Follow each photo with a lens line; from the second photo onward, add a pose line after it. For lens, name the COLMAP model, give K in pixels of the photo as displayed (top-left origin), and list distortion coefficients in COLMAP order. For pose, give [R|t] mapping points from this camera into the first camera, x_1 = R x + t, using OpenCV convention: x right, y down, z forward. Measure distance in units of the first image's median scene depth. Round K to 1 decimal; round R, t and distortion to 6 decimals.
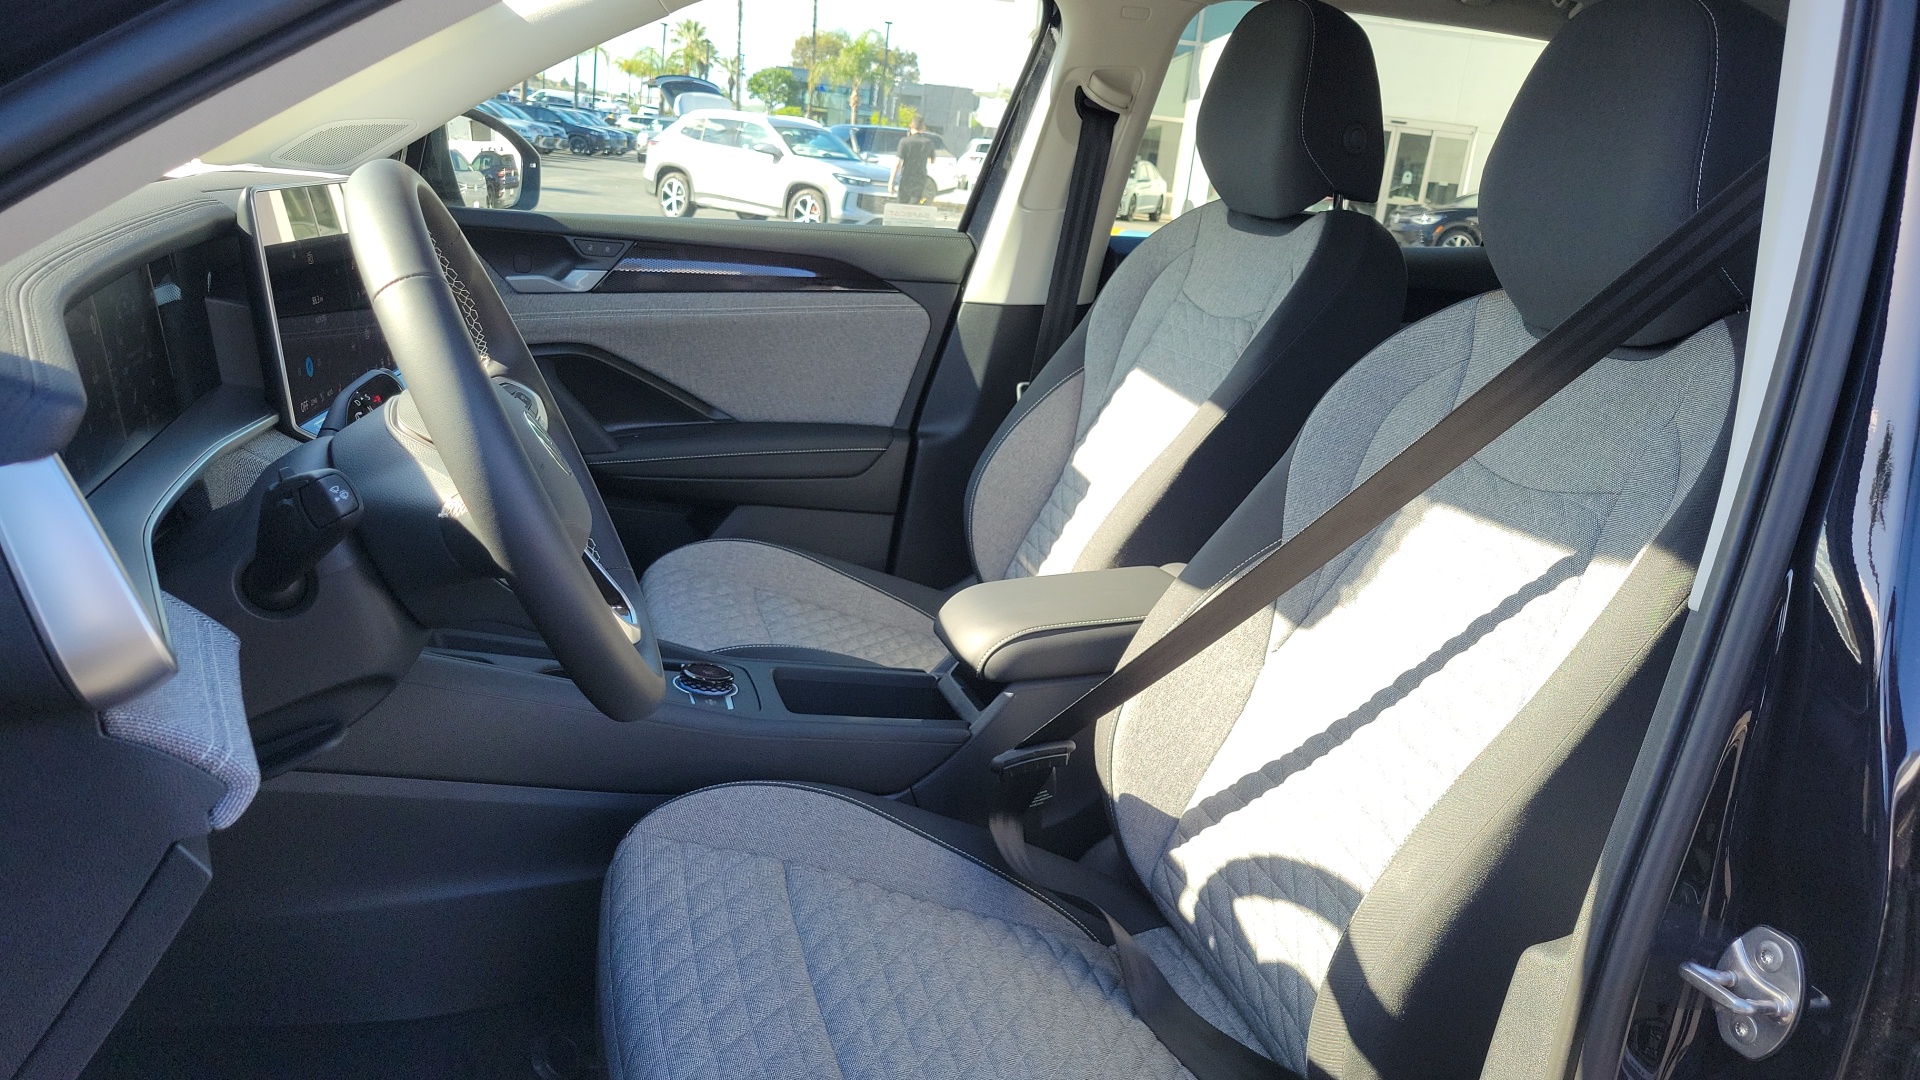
lens RADIAL K [[1455.2, 0, 974.9], [0, 1455.2, 542.3], [0, 0, 1]] dist [0.039414, -0.018074]
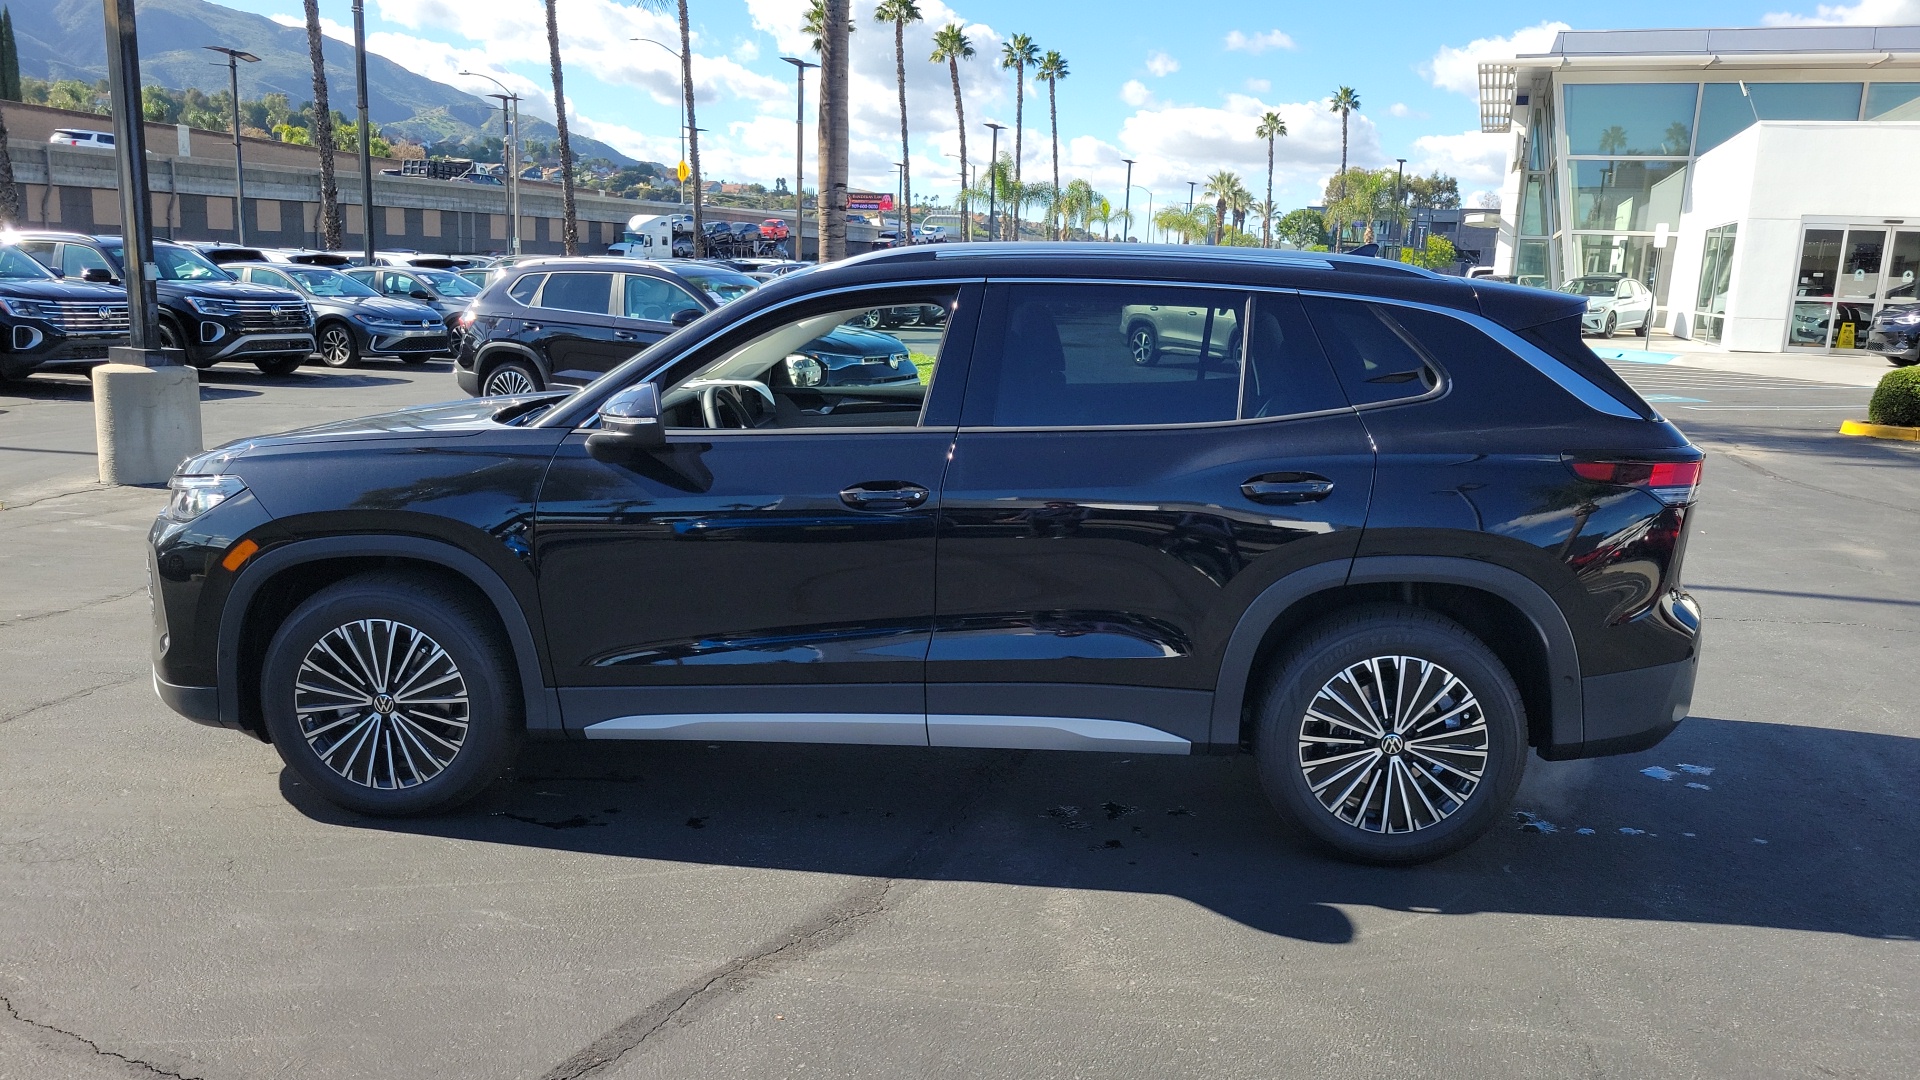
lens RADIAL K [[1455.2, 0, 974.9], [0, 1455.2, 542.3], [0, 0, 1]] dist [0.039414, -0.018074]
pose [[0.932710, -0.010718, -0.360467, 0.095027], [-0.022111, 0.995978, -0.086826, 0.028607], [0.359948, 0.088954, 0.928722, -0.134947]]
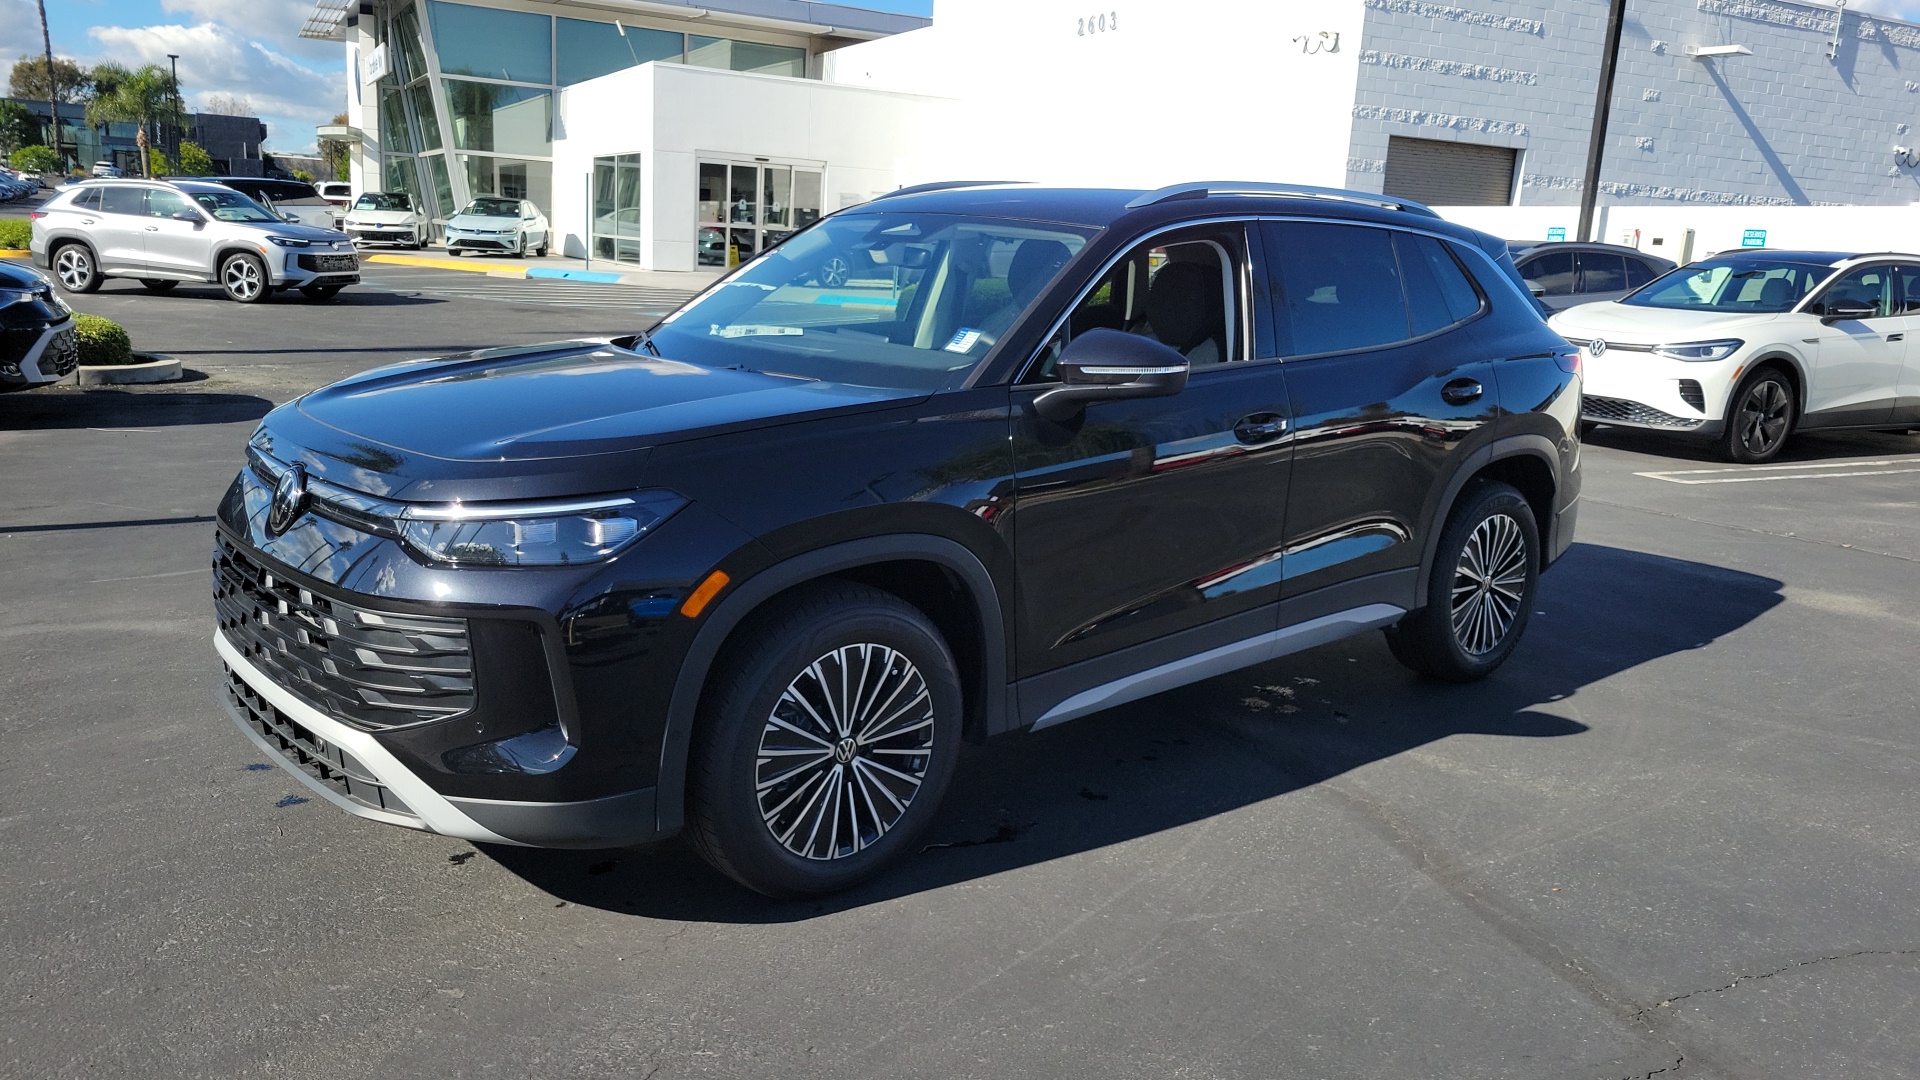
lens RADIAL K [[1455.2, 0, 974.9], [0, 1455.2, 542.3], [0, 0, 1]] dist [0.039414, -0.018074]
pose [[0.900173, -0.148260, 0.409522, -0.095562], [0.152575, 0.988040, 0.022326, 0.011881], [-0.407934, 0.042385, 0.912027, -0.126845]]
